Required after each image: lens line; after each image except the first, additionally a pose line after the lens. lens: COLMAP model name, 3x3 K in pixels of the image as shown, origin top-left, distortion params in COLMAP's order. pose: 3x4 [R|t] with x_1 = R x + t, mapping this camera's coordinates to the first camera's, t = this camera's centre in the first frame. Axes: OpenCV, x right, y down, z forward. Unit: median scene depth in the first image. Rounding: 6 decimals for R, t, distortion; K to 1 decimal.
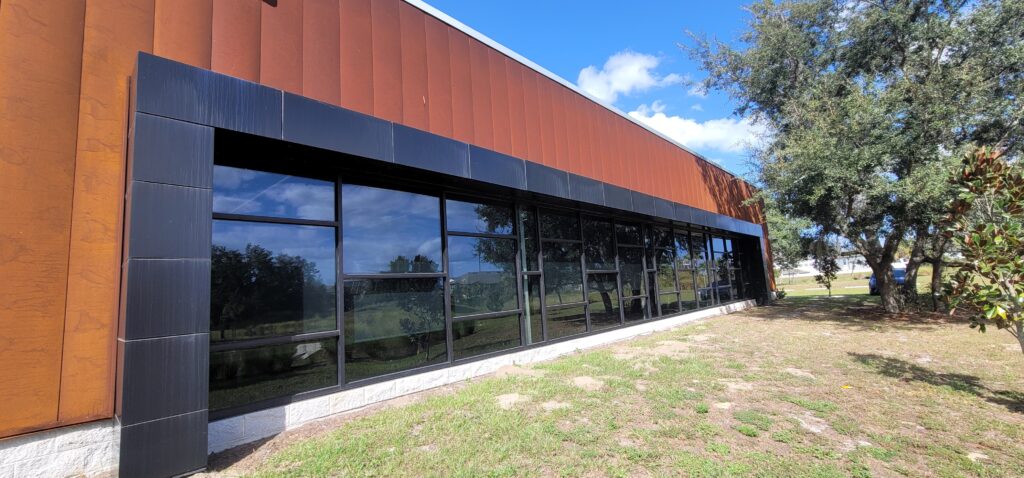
lens RADIAL K [[413.2, 0, 512.0], [0, 413.2, 239.0], [0, 0, 1]] dist [0.013722, -0.000048]
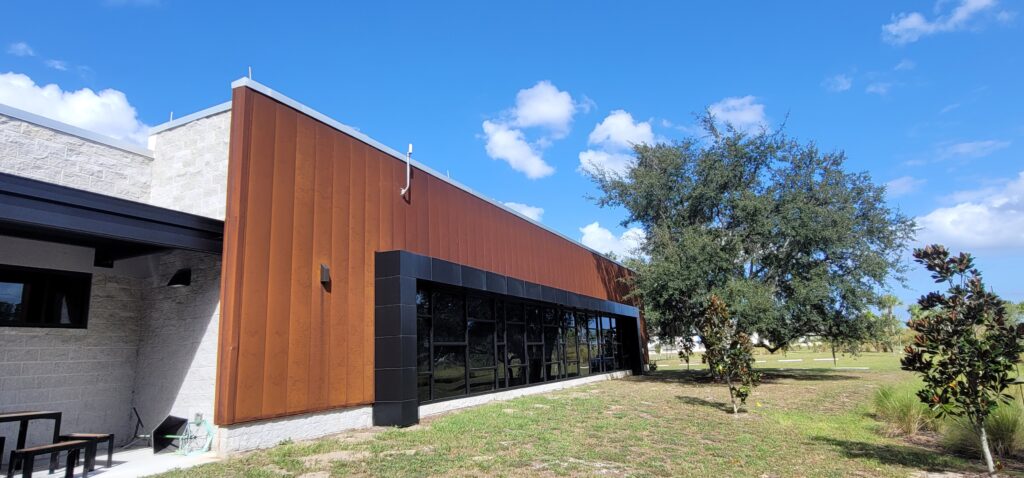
lens RADIAL K [[589.6, 0, 512.0], [0, 589.6, 239.0], [0, 0, 1]] dist [-0.001602, -0.000017]
pose [[0.951240, 0.076764, 0.298749, -0.328293], [-0.048160, 0.993621, -0.101966, -0.046735], [-0.304670, 0.082607, 0.948869, -0.629589]]
